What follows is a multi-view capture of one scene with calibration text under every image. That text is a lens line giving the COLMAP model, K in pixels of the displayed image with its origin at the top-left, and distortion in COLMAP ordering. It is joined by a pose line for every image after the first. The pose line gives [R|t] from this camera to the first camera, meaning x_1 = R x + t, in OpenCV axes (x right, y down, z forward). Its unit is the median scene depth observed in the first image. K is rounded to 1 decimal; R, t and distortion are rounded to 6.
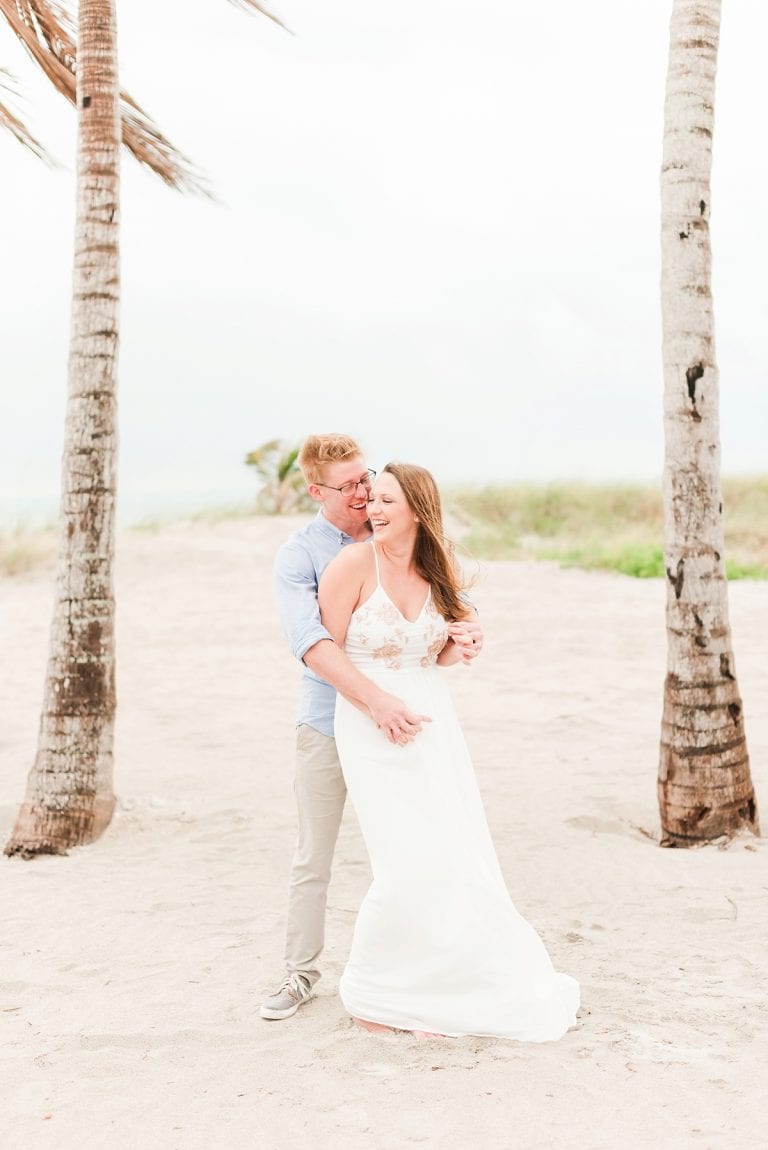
lens RADIAL K [[2112.4, 0, 377.1], [0, 2112.4, 624.9], [0, 0, 1]] dist [0.033346, 0.000000]
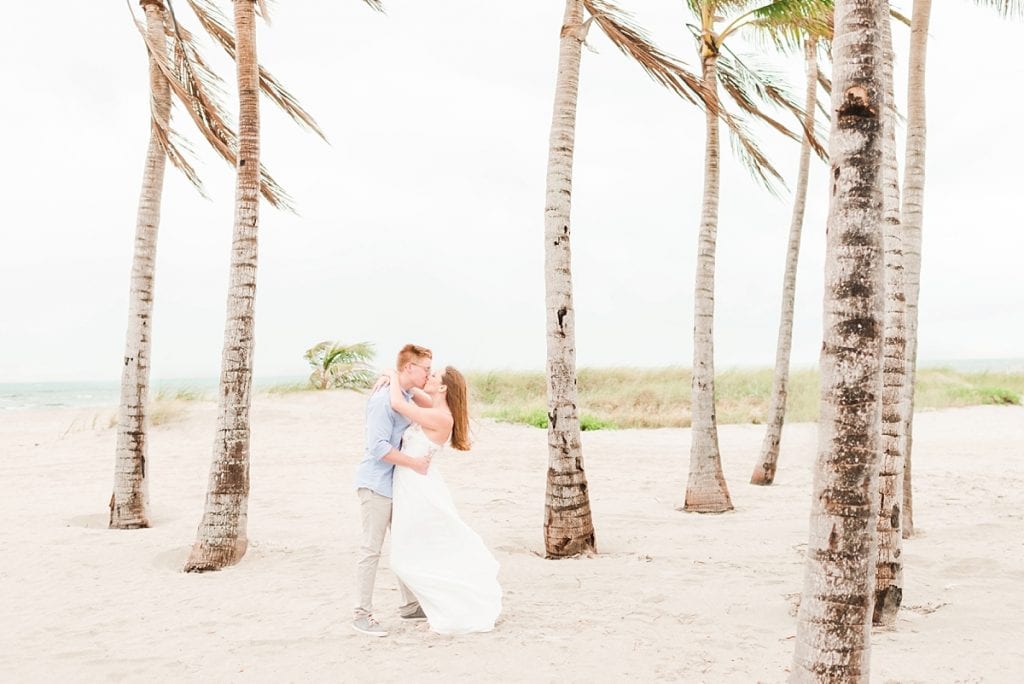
lens RADIAL K [[401.5, 0, 496.7], [0, 401.5, 346.8], [0, 0, 1]] dist [0.004694, 0.000443]
pose [[0.992896, 0.012536, 0.118321, 0.045604], [-0.002854, 0.996657, -0.081644, -0.056186], [-0.118949, 0.080727, 0.989613, 0.632041]]
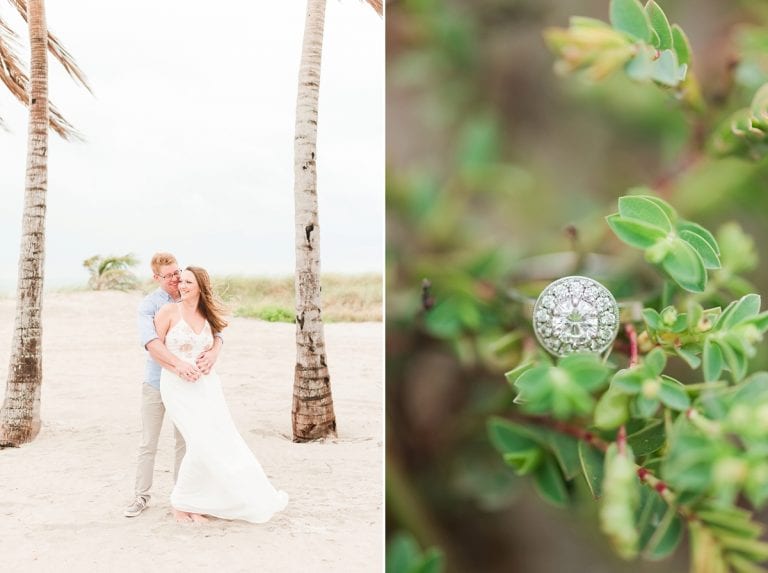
lens RADIAL K [[616.1, 0, 383.0], [0, 616.1, 278.7], [0, 0, 1]] dist [0.011609, 0.006687]
pose [[0.996825, 0.011305, 0.078814, 0.174348], [-0.006153, 0.997846, -0.065307, -0.023752], [-0.079382, 0.064615, 0.994748, 0.343551]]
